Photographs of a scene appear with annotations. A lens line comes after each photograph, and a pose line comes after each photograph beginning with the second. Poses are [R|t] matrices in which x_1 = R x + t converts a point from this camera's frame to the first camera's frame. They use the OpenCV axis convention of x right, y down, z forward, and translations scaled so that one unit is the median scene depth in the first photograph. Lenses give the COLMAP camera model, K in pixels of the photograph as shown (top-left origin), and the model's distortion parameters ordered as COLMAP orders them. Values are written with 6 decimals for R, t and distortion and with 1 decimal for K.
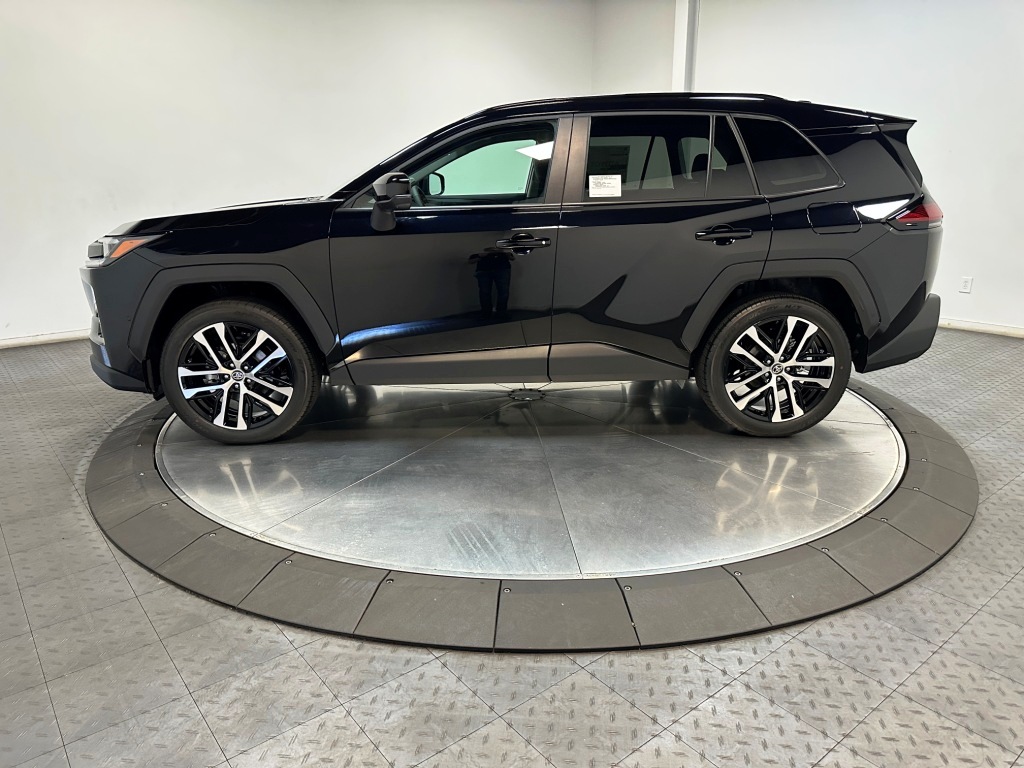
lens RADIAL K [[707.2, 0, 514.7], [0, 707.2, 396.0], [0, 0, 1]] dist [0.036335, -0.054242]
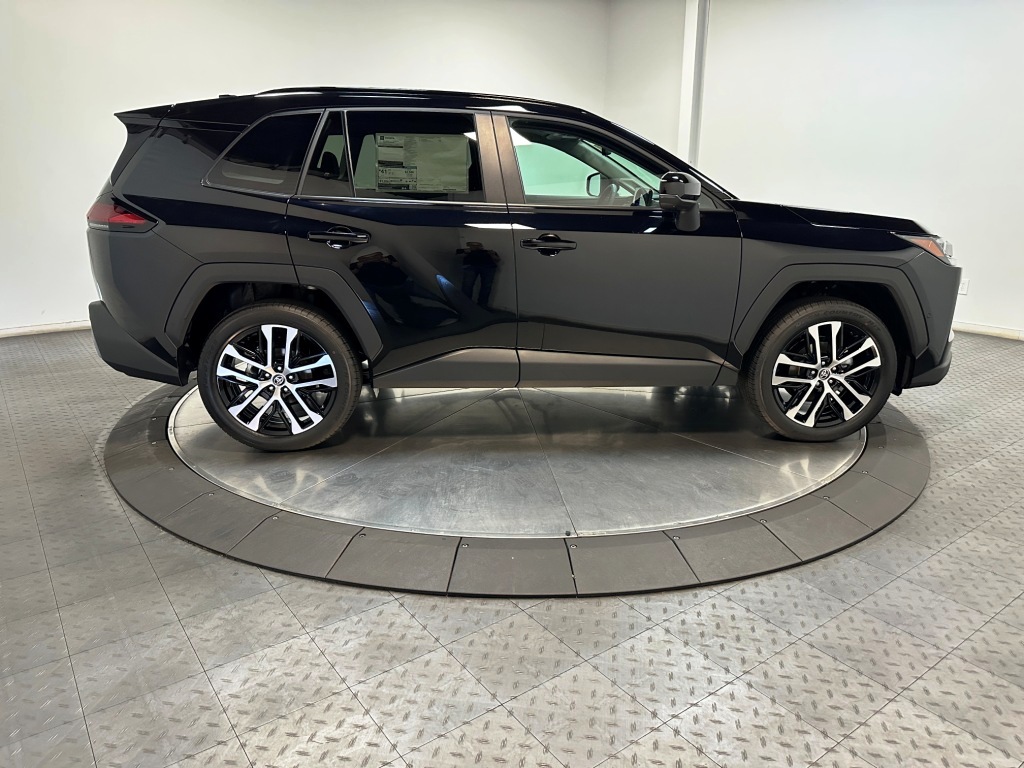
lens RADIAL K [[709.4, 0, 512.0], [0, 709.4, 384.0], [0, 0, 1]] dist [0.073022, -0.108036]
pose [[0.998839, 0.018791, -0.044356, 0.114815], [-0.019701, 0.999602, -0.020175, 0.043083], [0.043959, 0.021025, 0.998812, -0.132772]]
